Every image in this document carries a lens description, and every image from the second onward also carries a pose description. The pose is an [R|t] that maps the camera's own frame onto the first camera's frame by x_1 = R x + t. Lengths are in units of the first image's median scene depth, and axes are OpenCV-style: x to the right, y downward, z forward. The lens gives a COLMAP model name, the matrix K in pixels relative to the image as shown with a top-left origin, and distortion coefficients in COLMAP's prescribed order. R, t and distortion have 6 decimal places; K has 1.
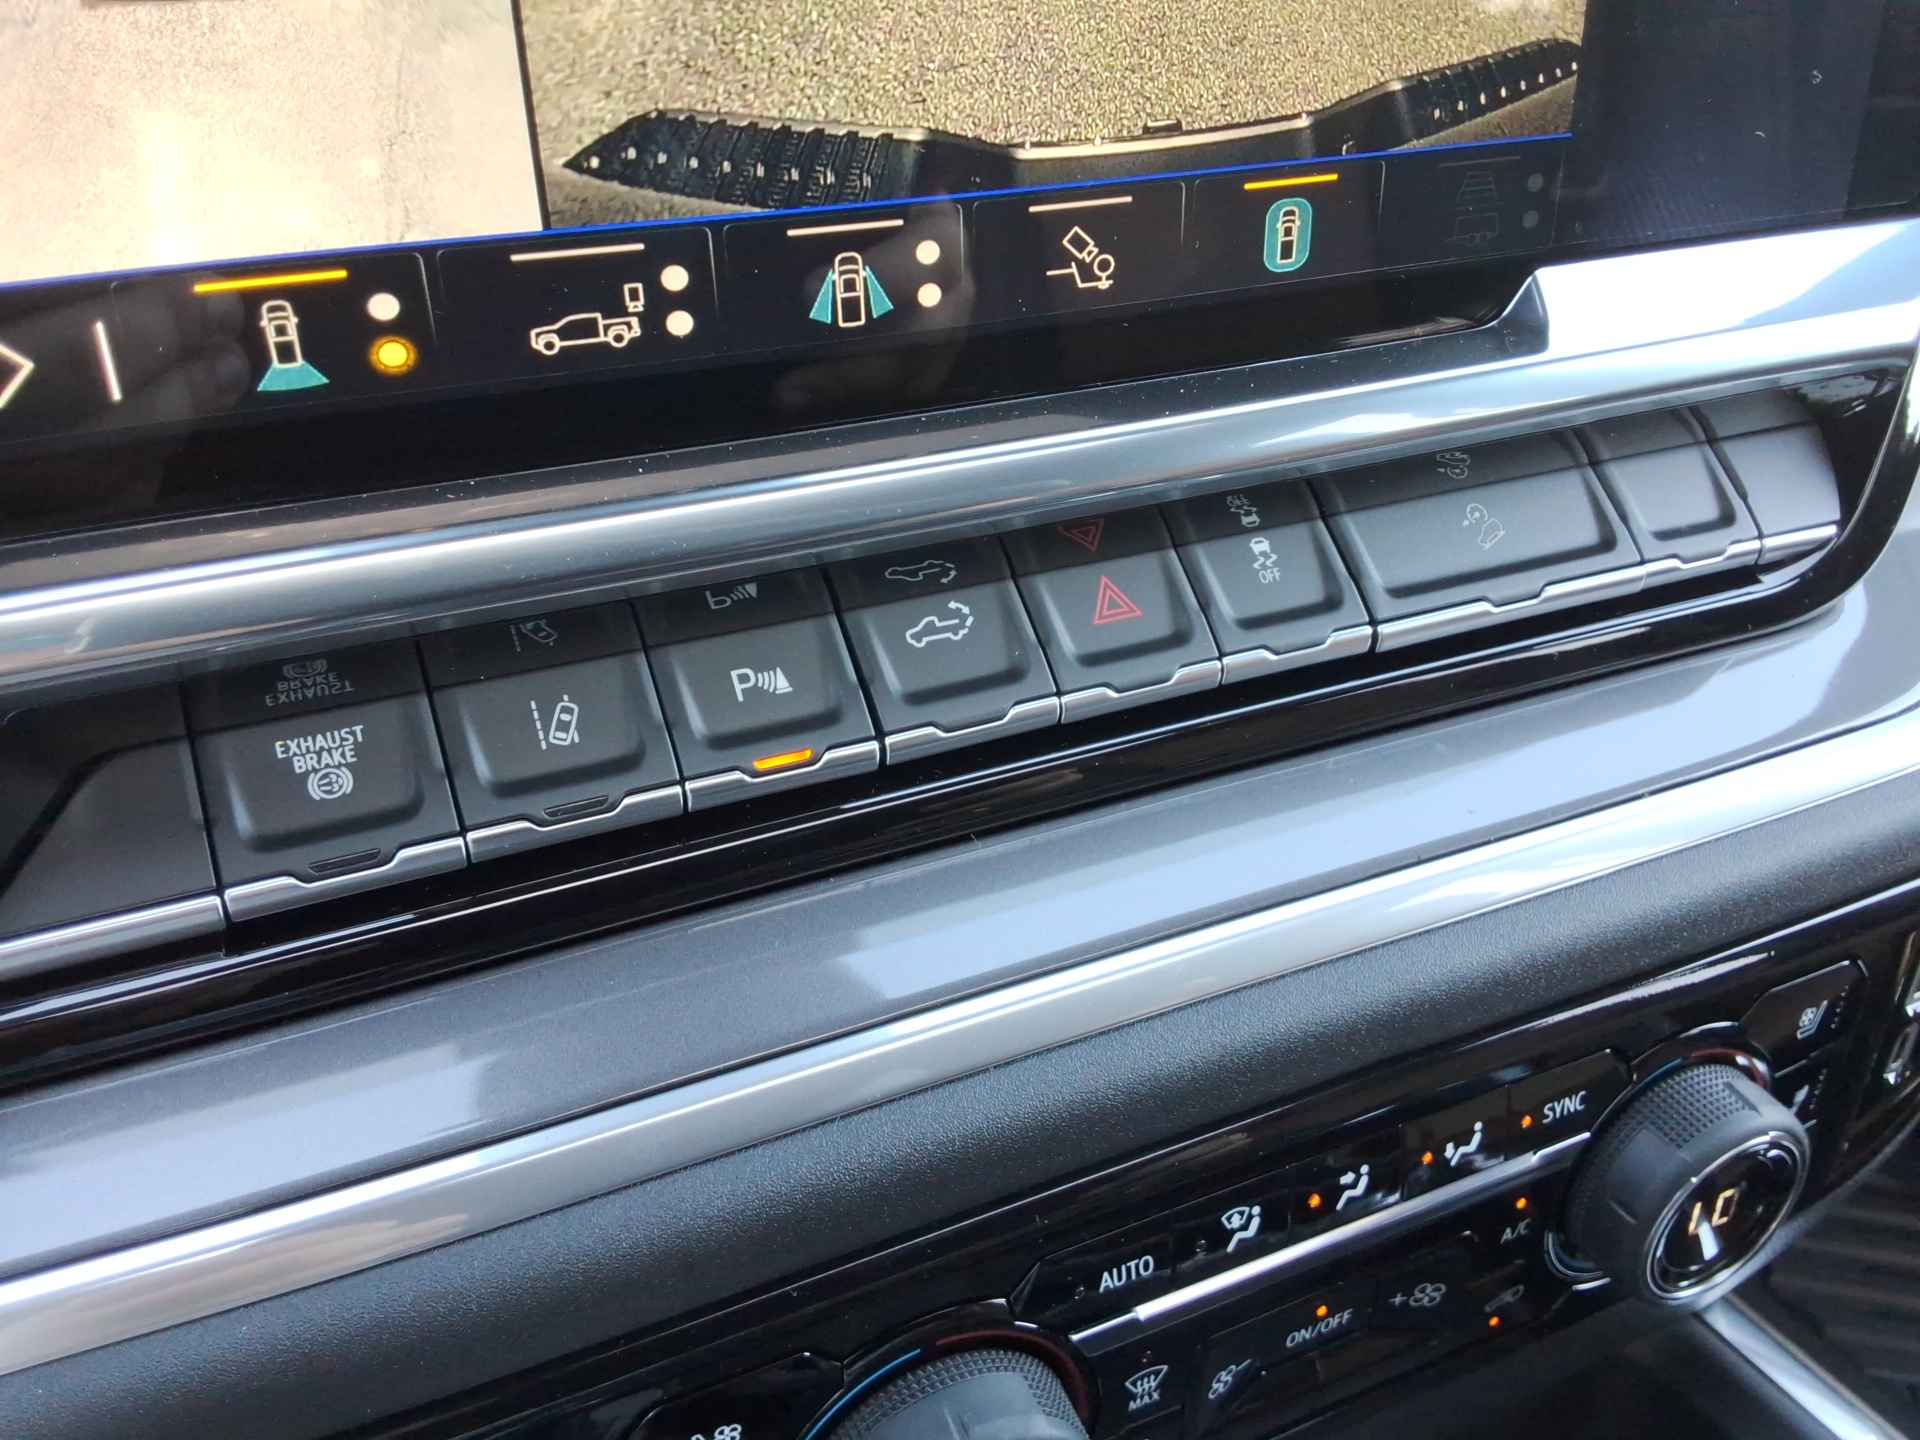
lens RADIAL K [[1542.5, 0, 972.3], [0, 1542.5, 700.2], [0, 0, 1]] dist [0.126871, -0.215923]
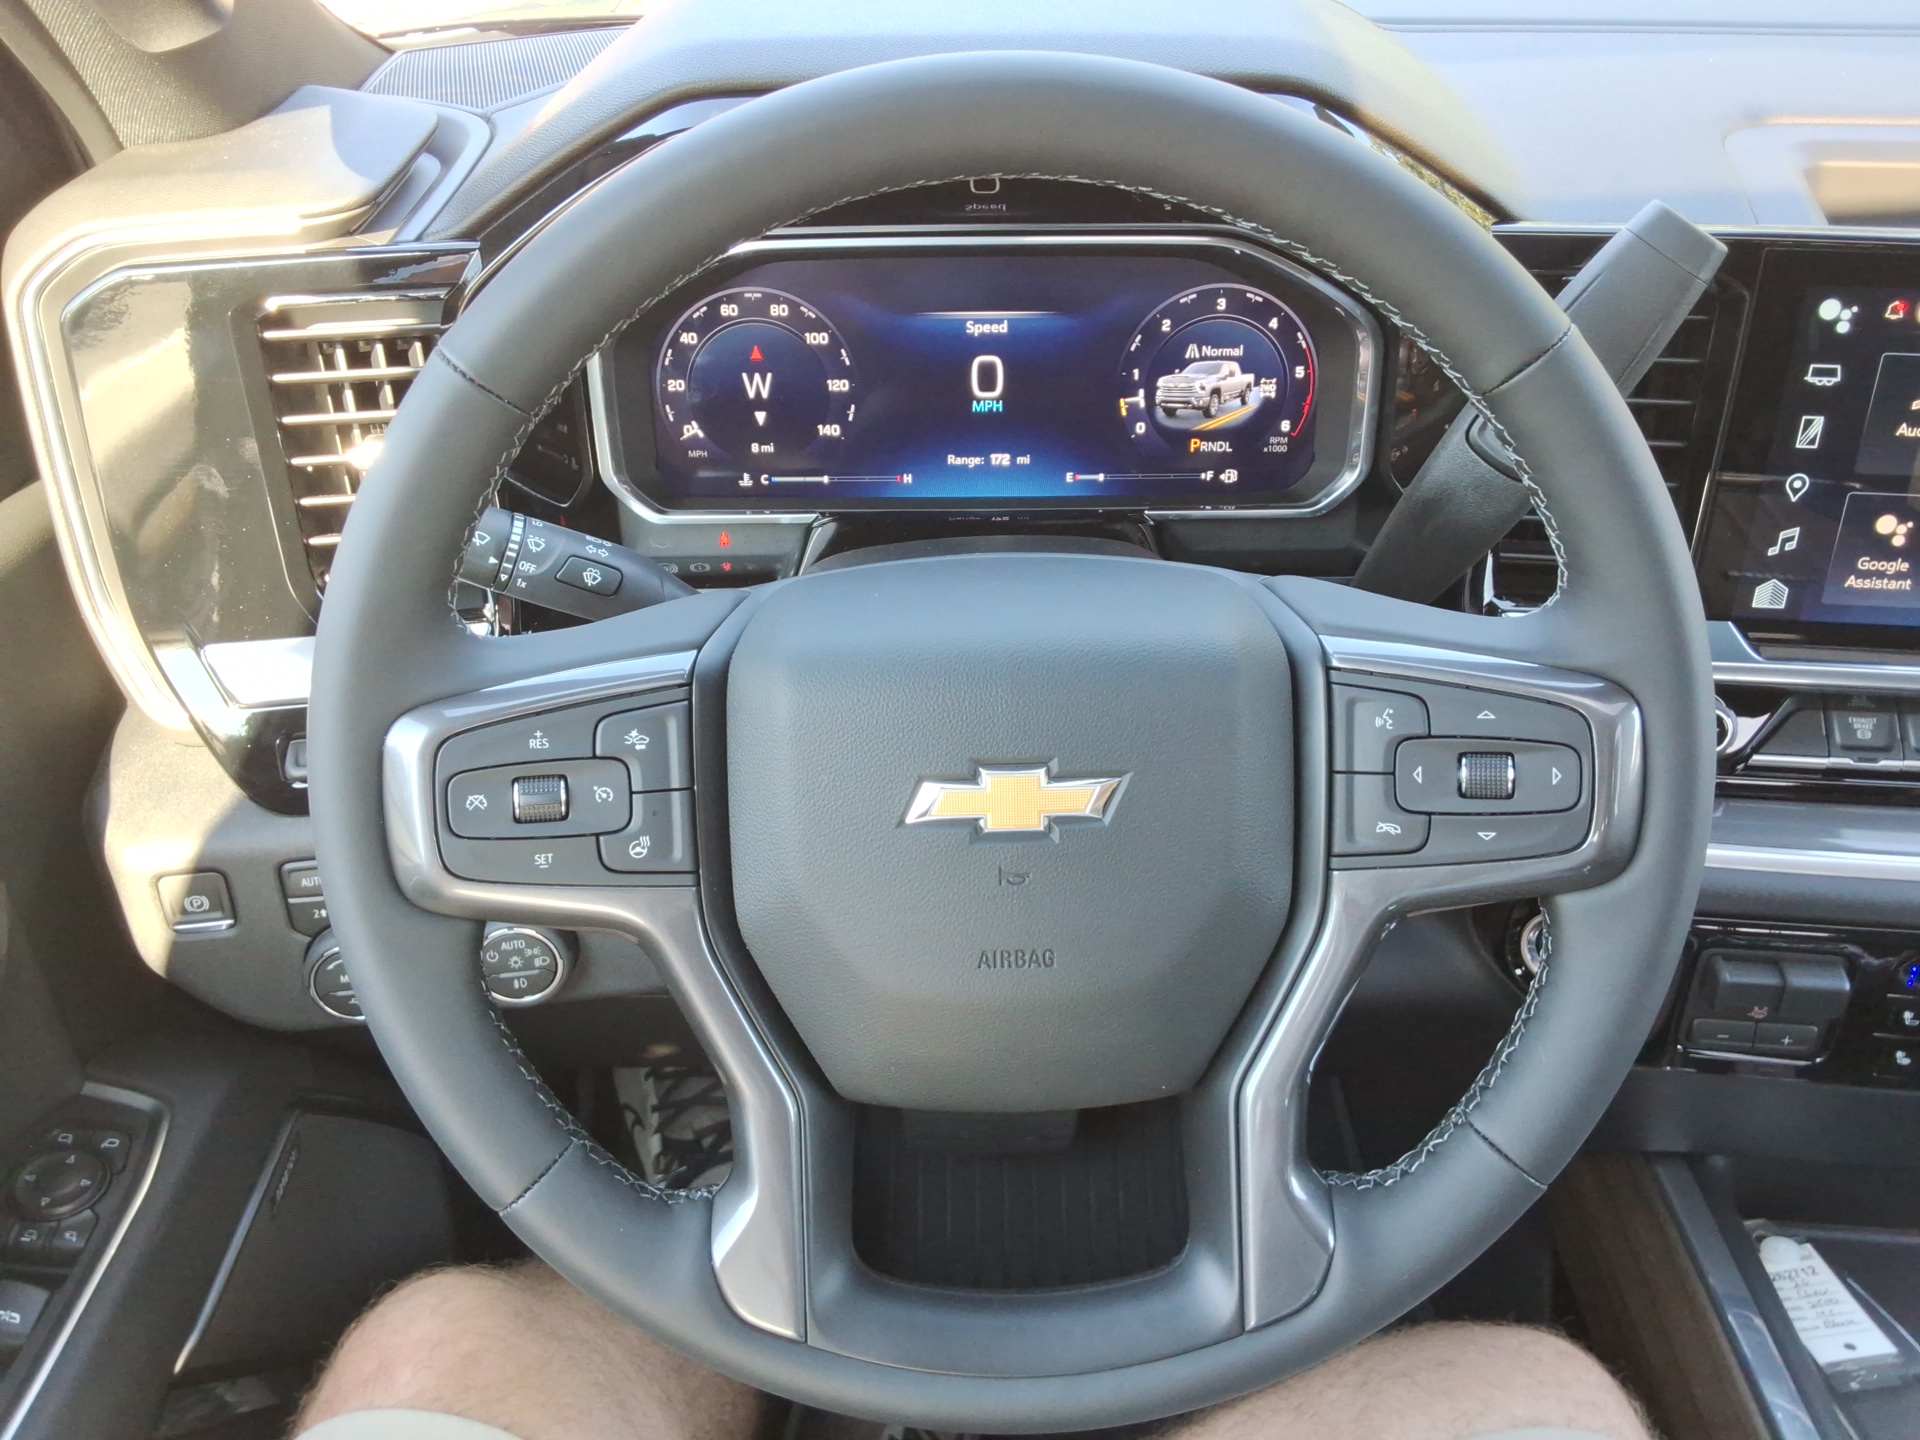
lens RADIAL K [[1542.5, 0, 972.3], [0, 1542.5, 700.2], [0, 0, 1]] dist [0.126871, -0.215923]
pose [[0.855332, 0.251568, -0.452902, -0.452907], [-0.242564, 0.966915, 0.078985, 0.146838], [0.457788, 0.042299, 0.888055, -2.255360]]
